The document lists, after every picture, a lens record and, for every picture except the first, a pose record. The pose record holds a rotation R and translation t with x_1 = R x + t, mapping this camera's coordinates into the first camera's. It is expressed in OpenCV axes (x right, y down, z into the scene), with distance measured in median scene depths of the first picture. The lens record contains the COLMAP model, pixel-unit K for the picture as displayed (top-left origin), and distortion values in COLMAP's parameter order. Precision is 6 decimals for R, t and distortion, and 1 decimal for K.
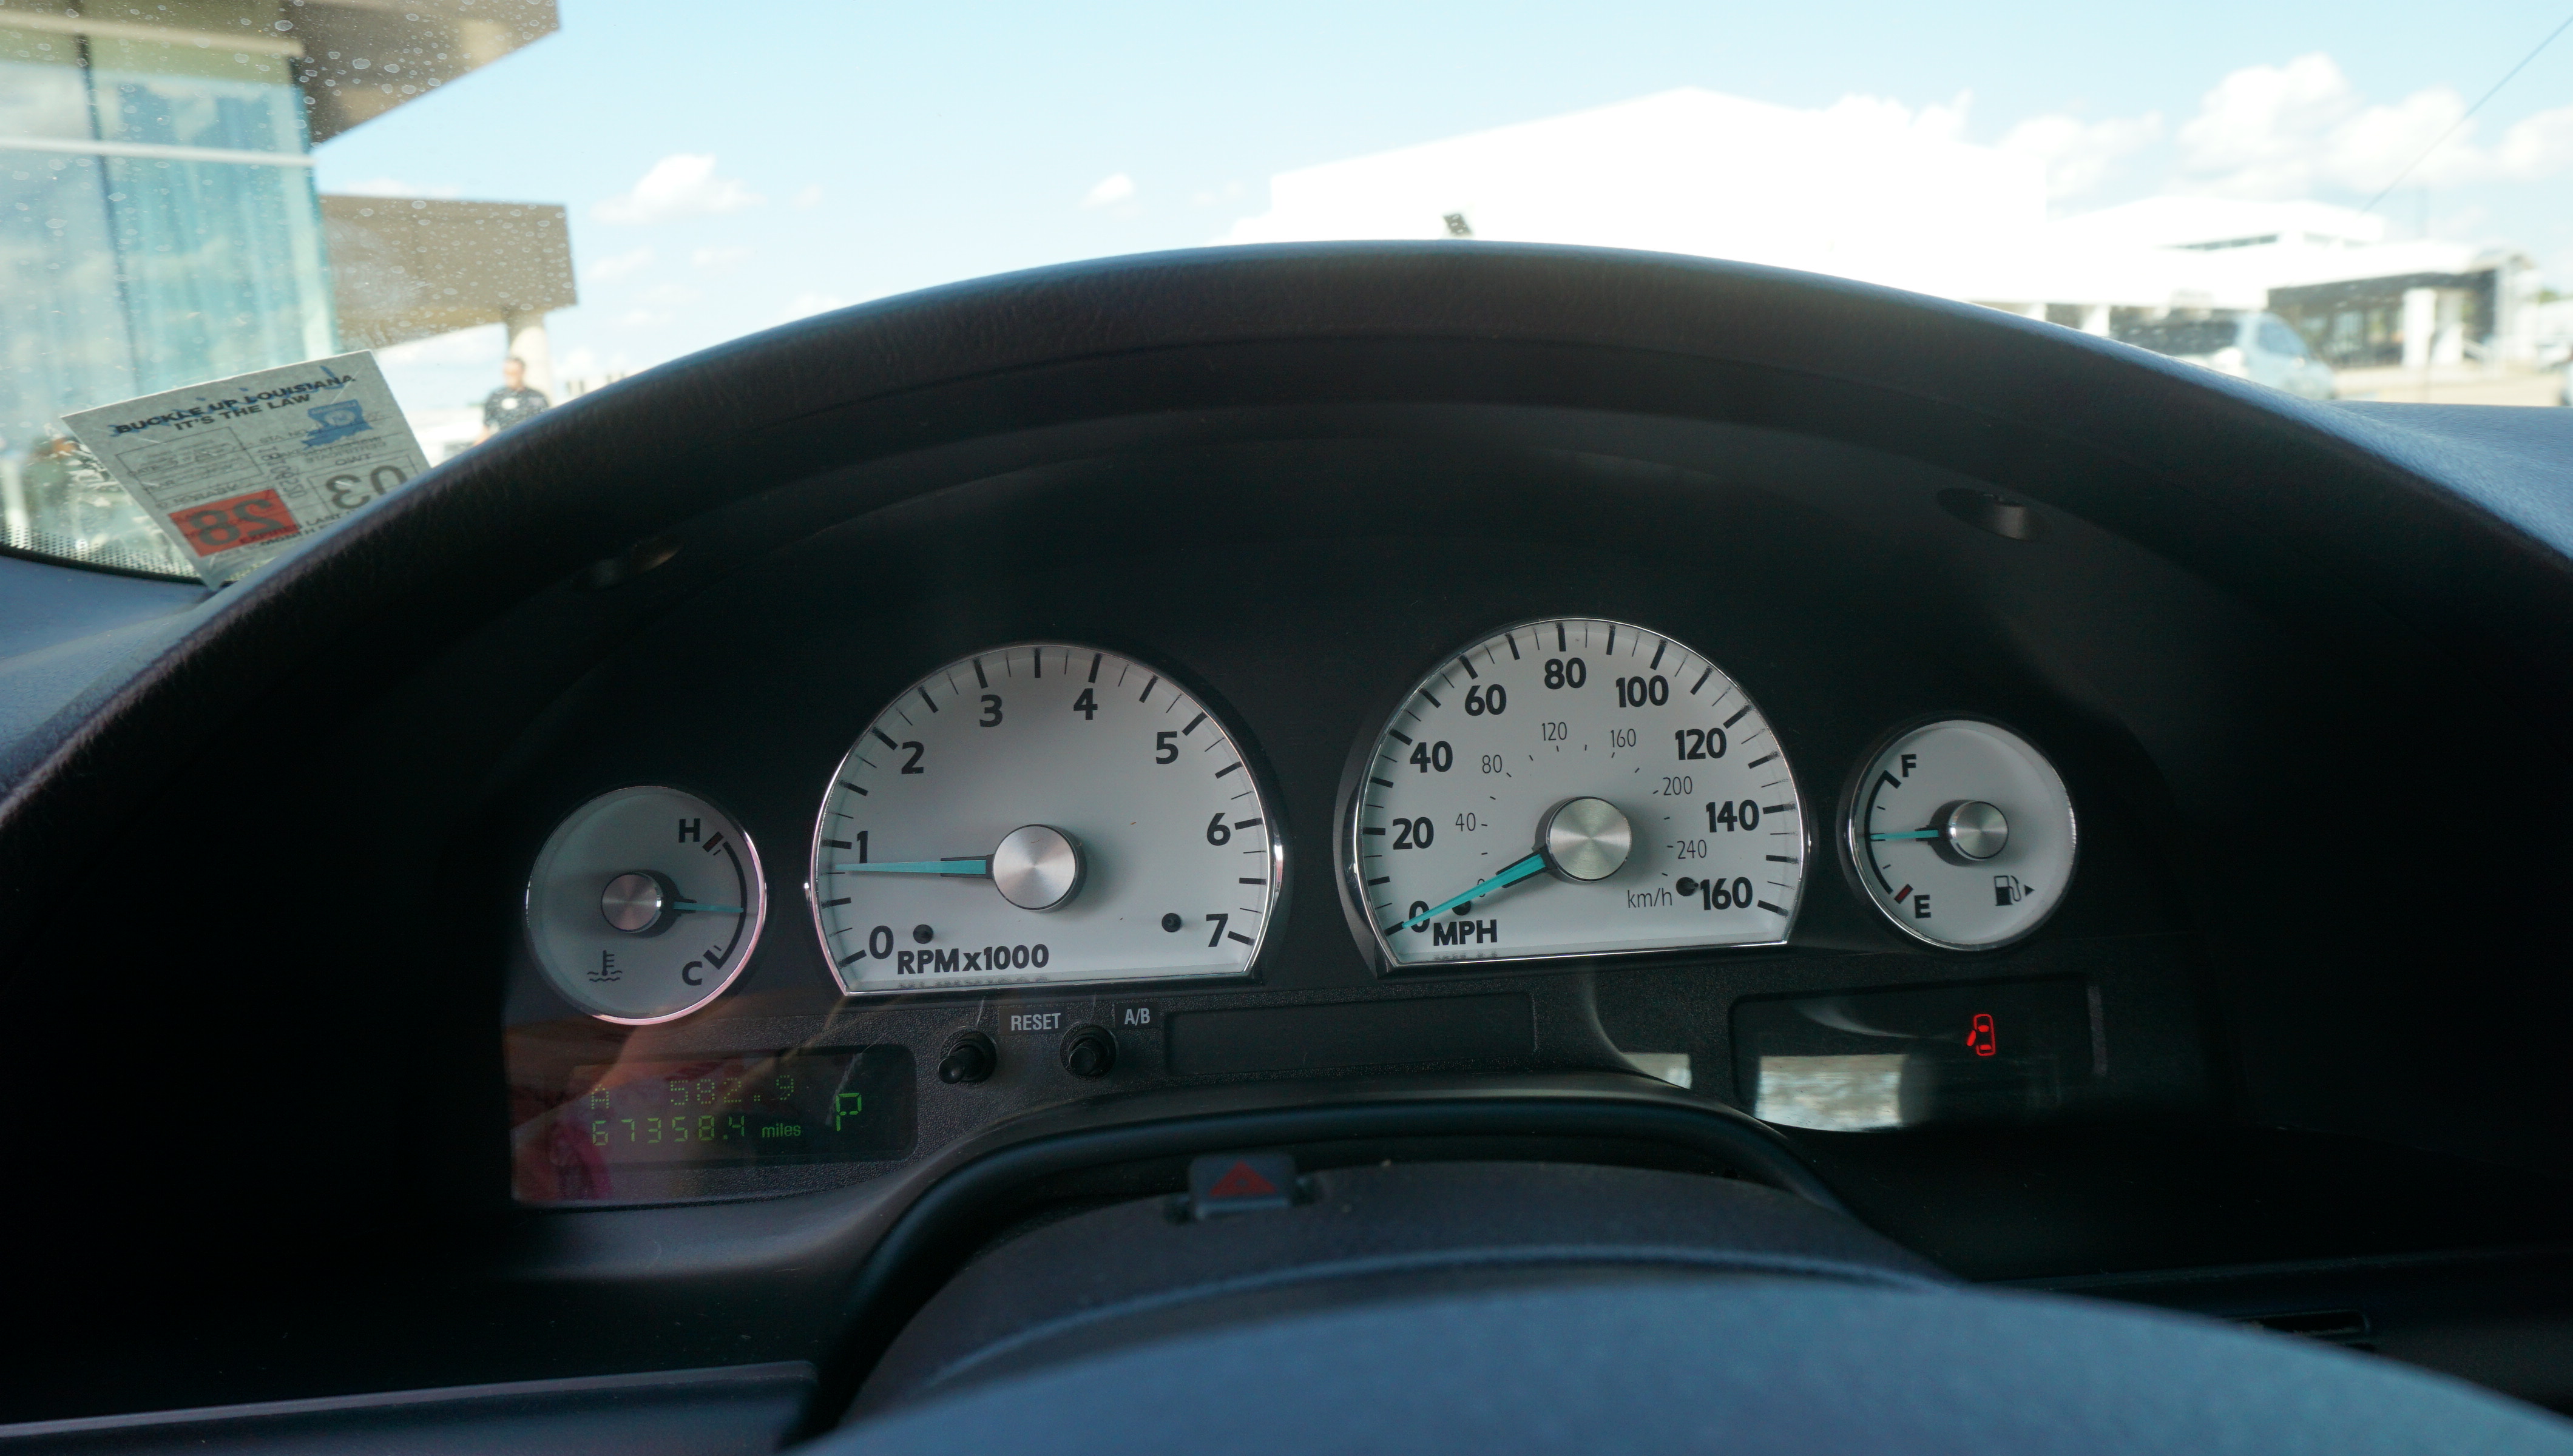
lens RADIAL K [[1703.1, 0, 1290.9], [0, 1703.1, 725.0], [0, 0, 1]] dist [-0.057914, 0.038051]
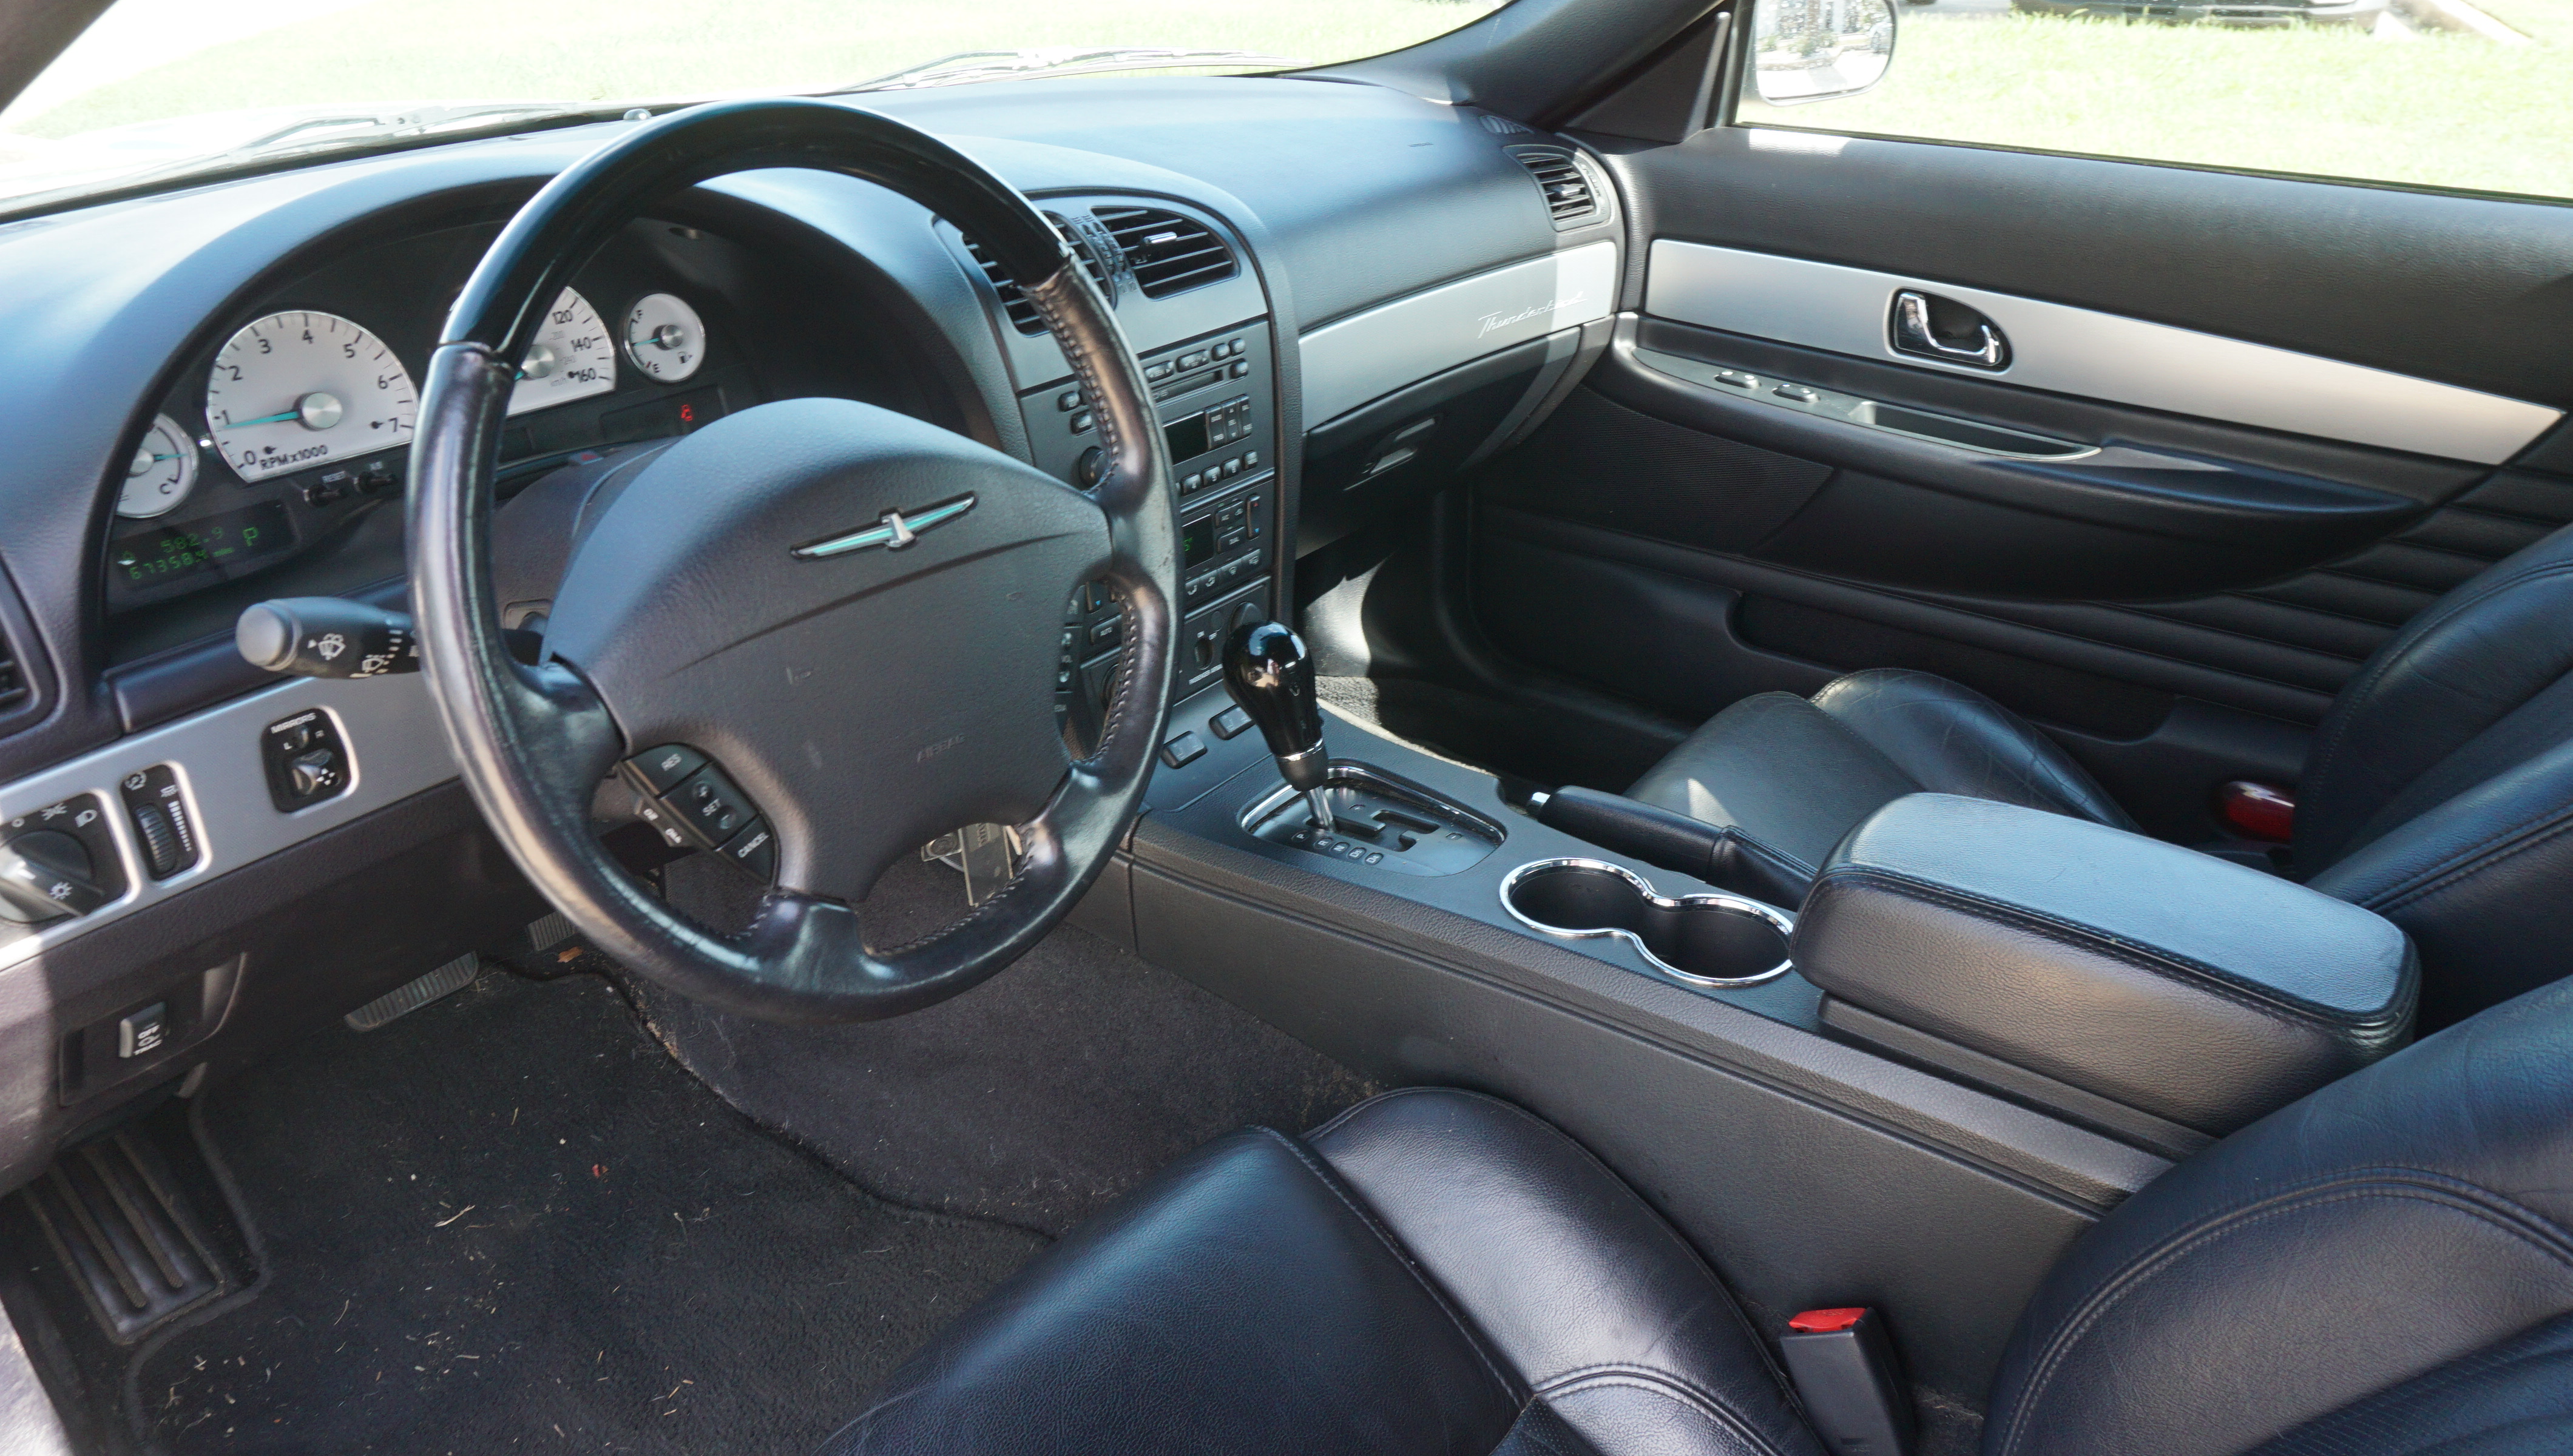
lens RADIAL K [[1713.0, 0, 1286.8], [0, 1713.0, 720.3], [0, 0, 1]] dist [-0.049951, 0.028764]
pose [[0.636570, -0.301399, 0.709885, -1.029874], [0.081657, 0.941638, 0.326572, -0.157295], [-0.766884, -0.149919, 0.624030, -1.458239]]
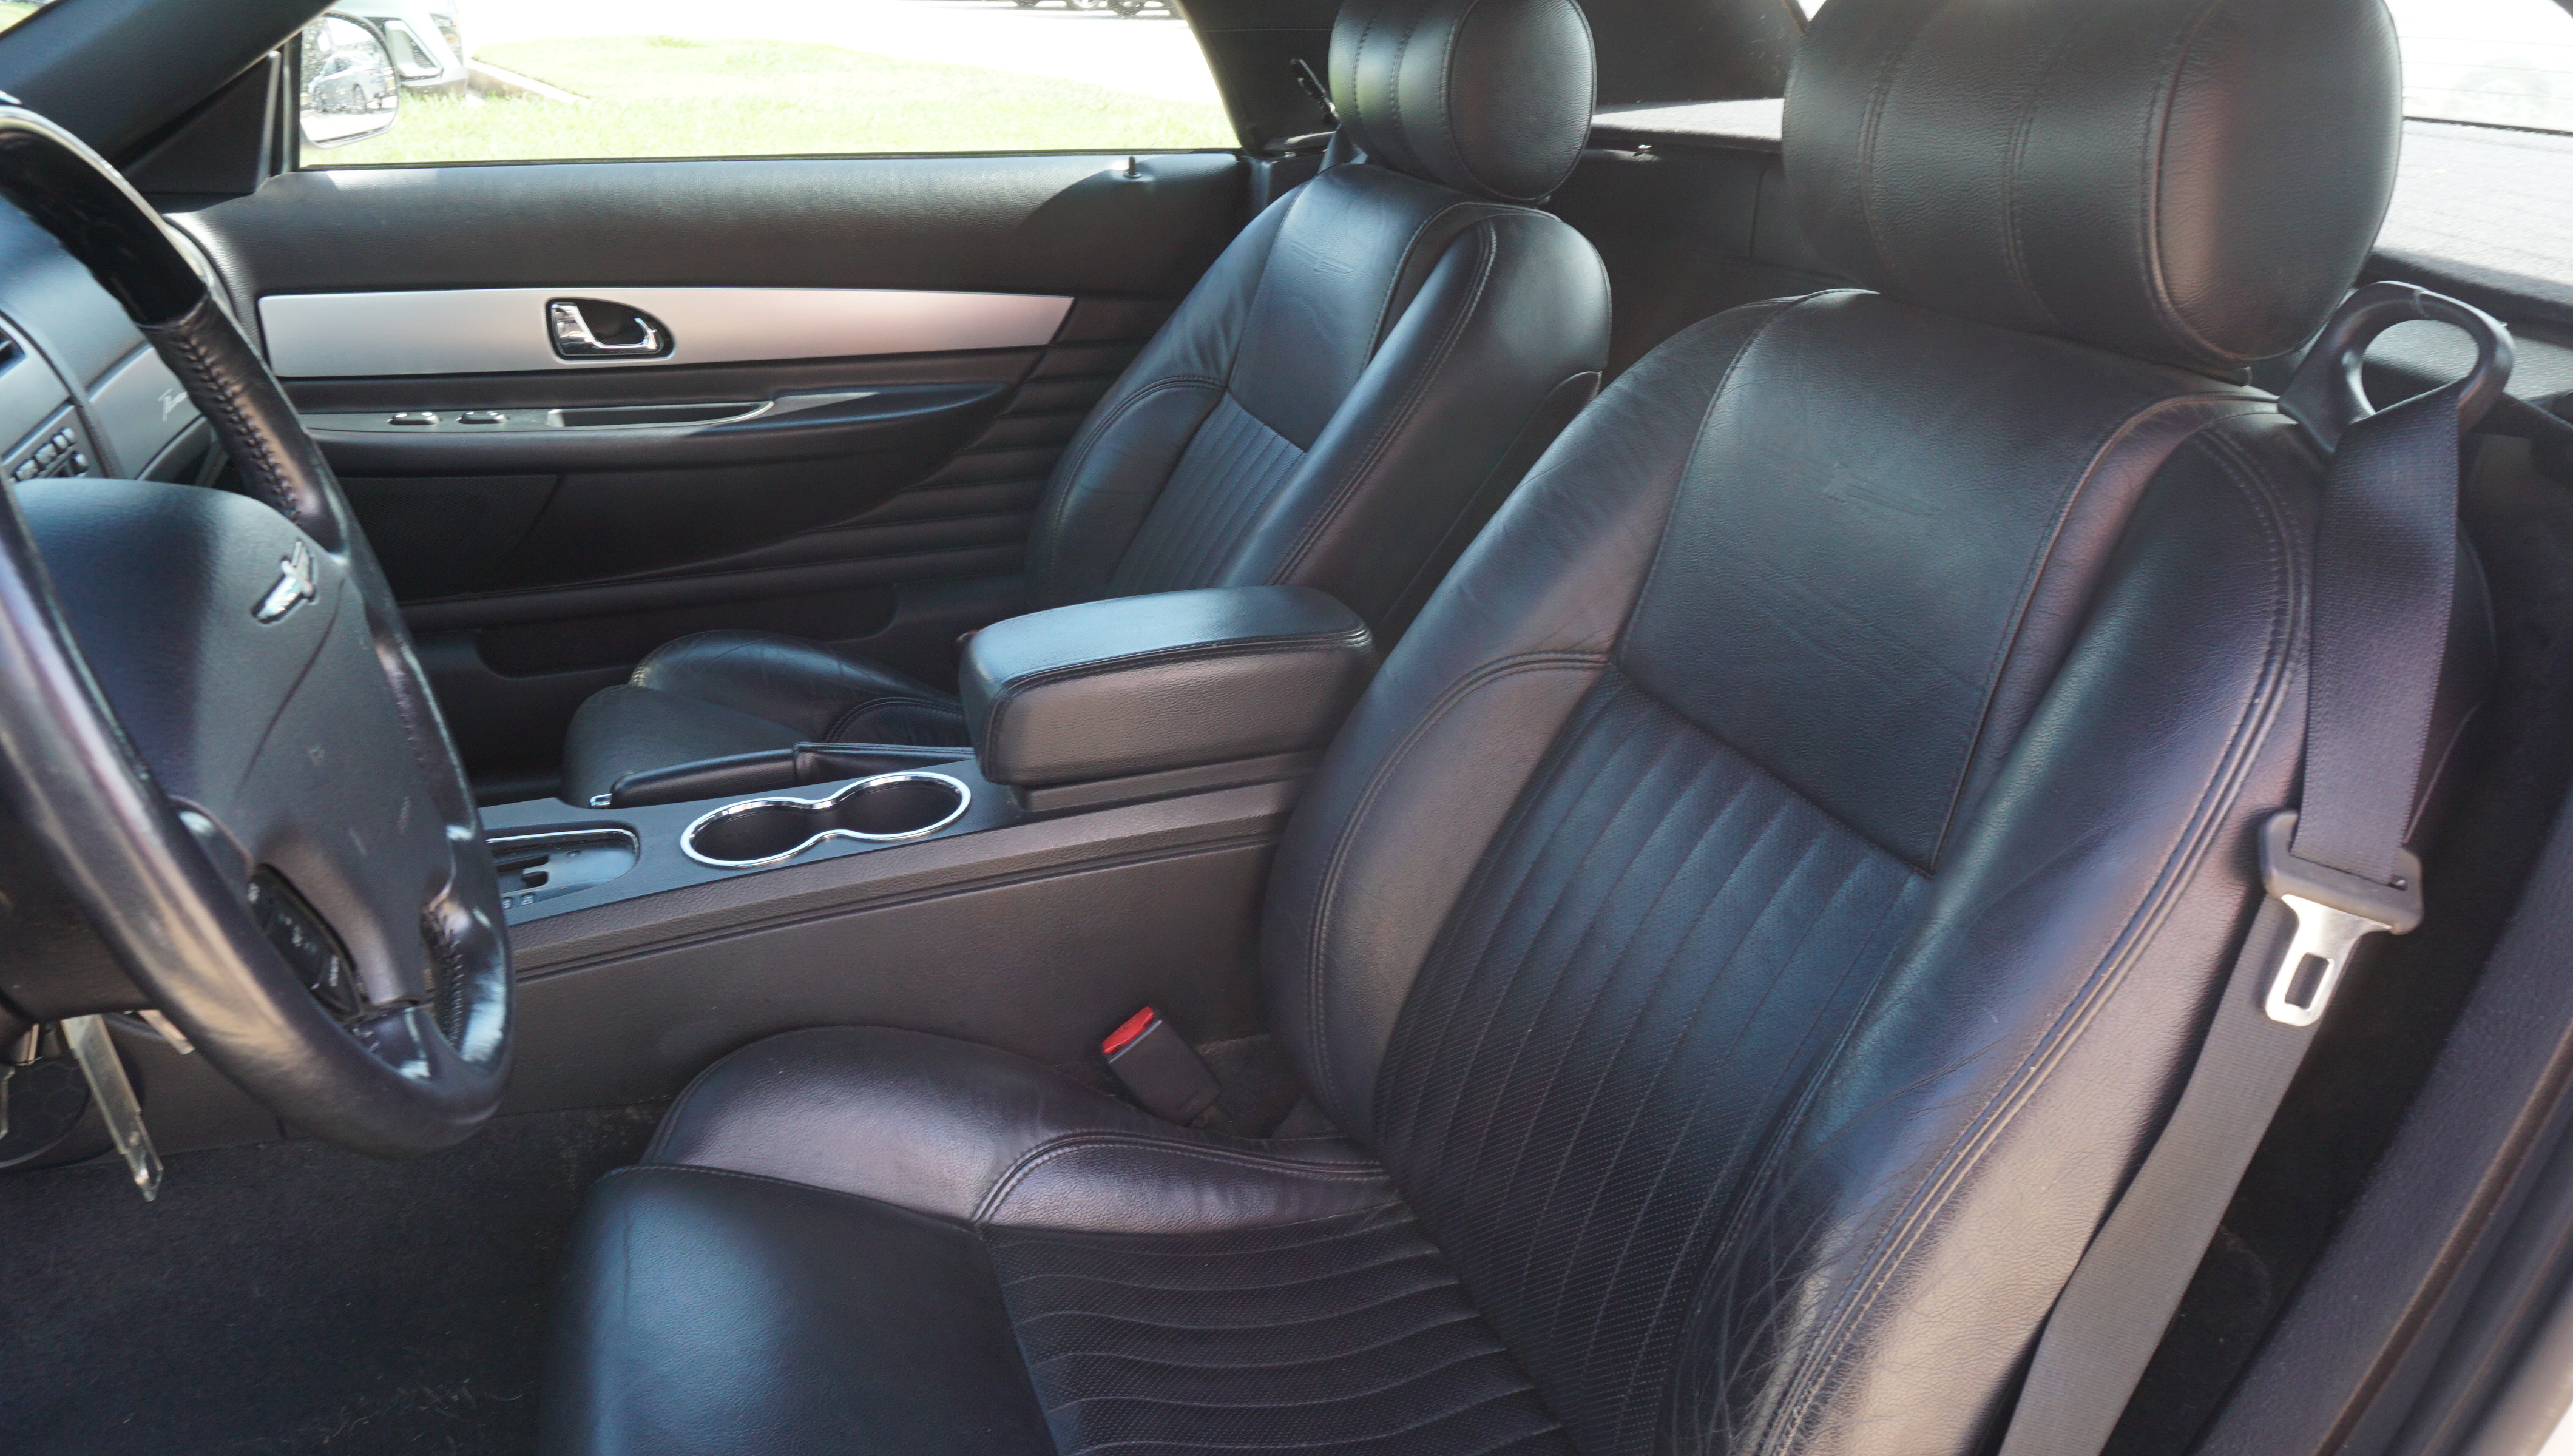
lens RADIAL K [[1703.1, 0, 1290.9], [0, 1703.1, 725.0], [0, 0, 1]] dist [-0.057914, 0.038051]
pose [[-0.310068, -0.344054, 0.886276, -1.623062], [0.131522, 0.907734, 0.398398, -0.156547], [-0.941573, 0.240095, -0.236208, -0.417337]]
